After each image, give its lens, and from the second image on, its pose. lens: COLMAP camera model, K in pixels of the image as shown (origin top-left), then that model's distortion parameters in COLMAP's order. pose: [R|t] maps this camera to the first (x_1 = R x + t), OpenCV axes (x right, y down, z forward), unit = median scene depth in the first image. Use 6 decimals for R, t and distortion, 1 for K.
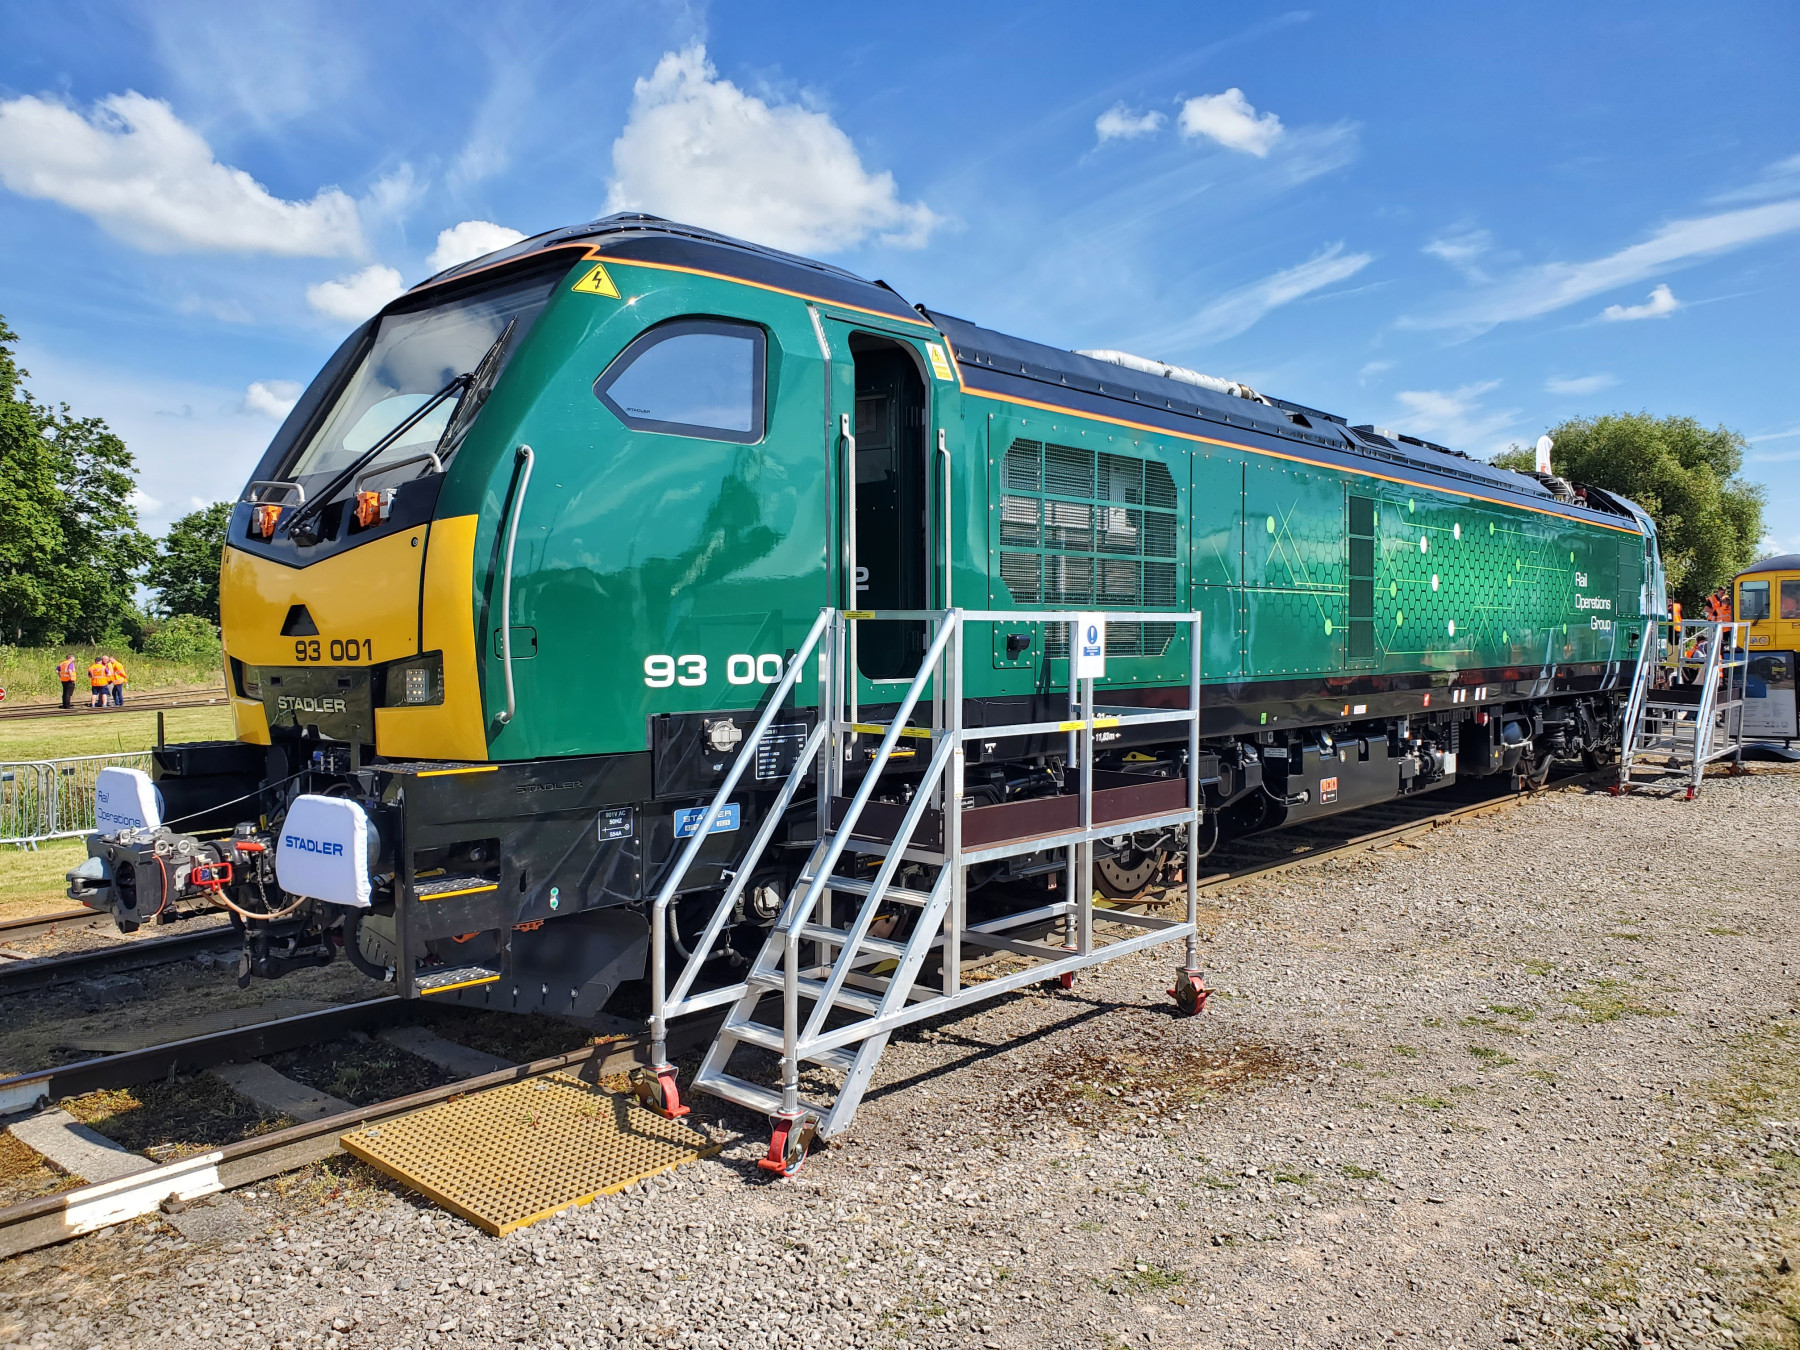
lens RADIAL K [[1369.4, 0, 900.0], [0, 1369.4, 675.0], [0, 0, 1]] dist [0.003937, 0.001240]
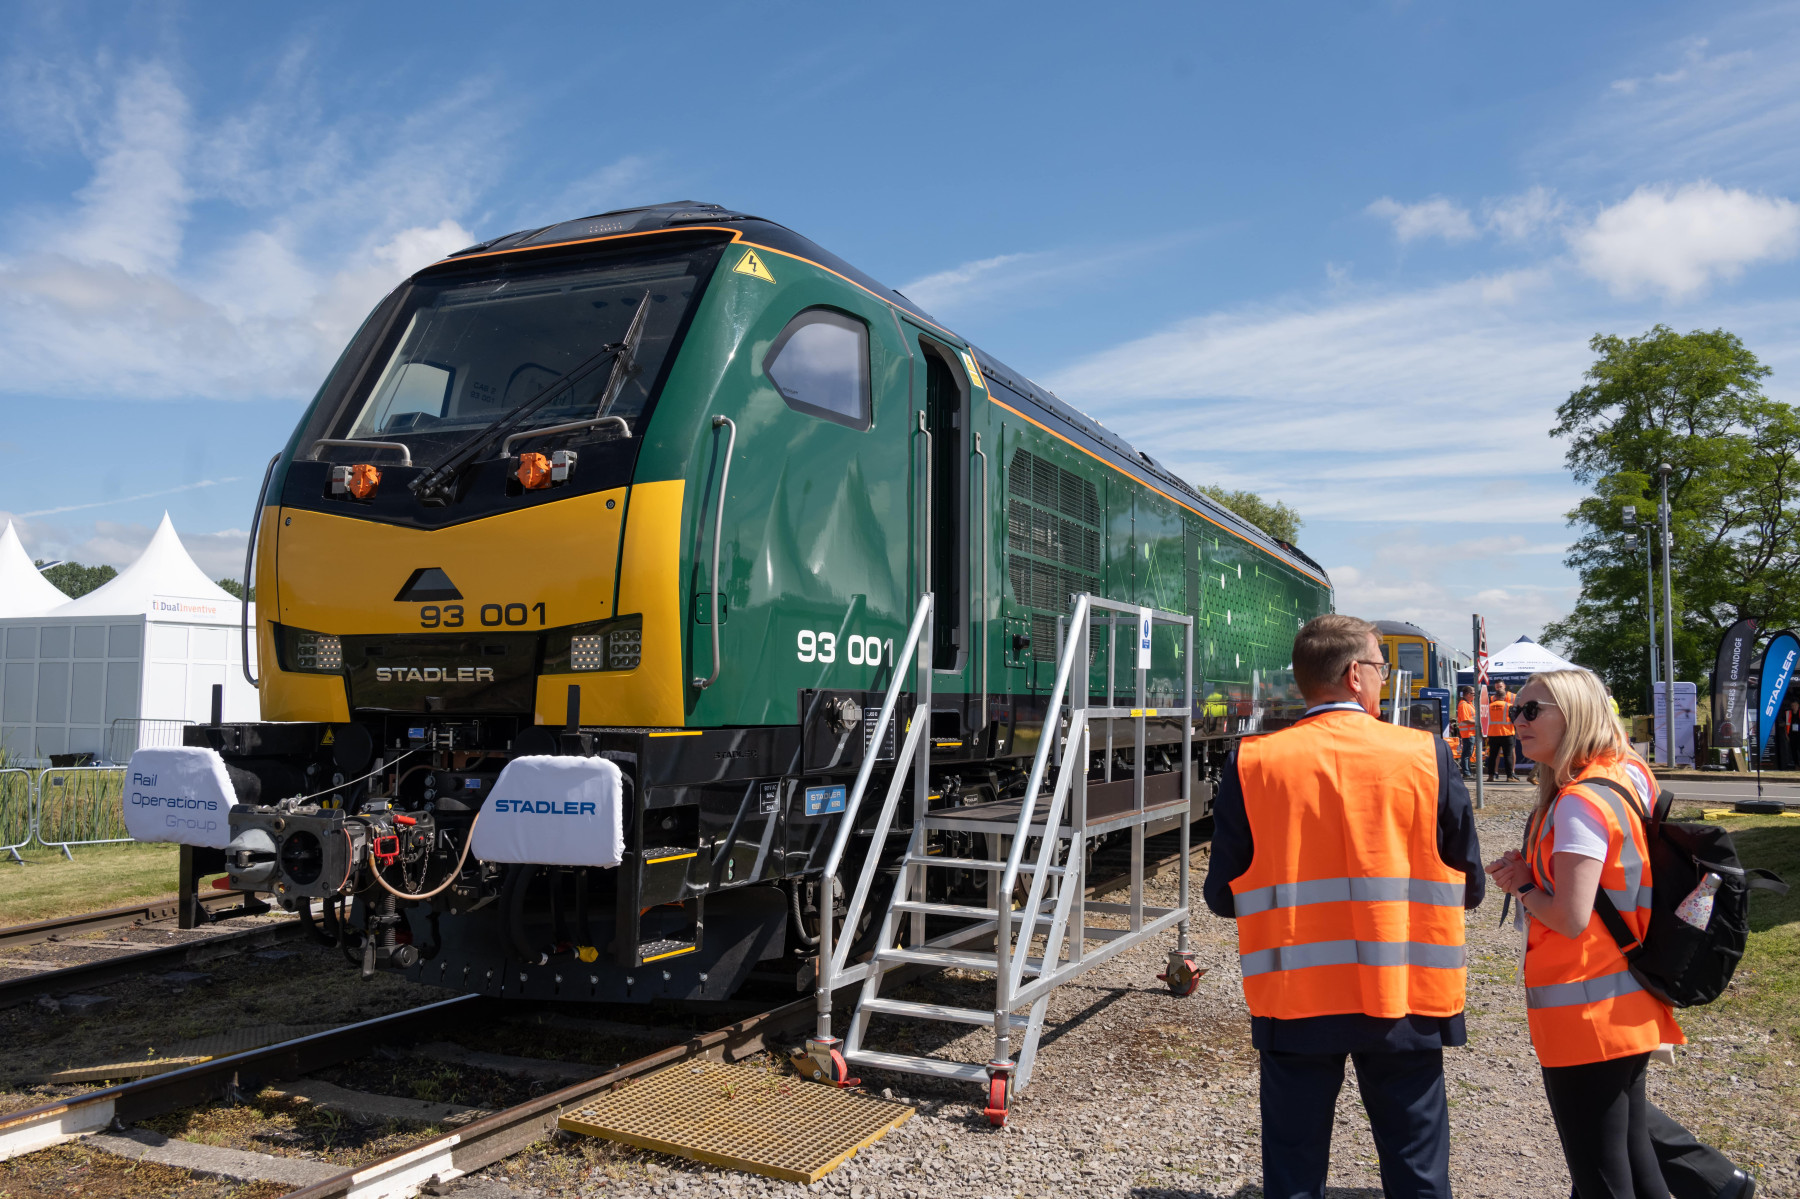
lens RADIAL K [[1500.0, 0, 900.0], [0, 1500.0, 599.5], [0, 0, 1]] dist [-0.006523, -0.005576]
pose [[0.954734, 0.032153, 0.295718, -0.441574], [-0.004427, 0.995567, -0.093956, 0.067110], [-0.297428, 0.088394, 0.950644, -0.077785]]
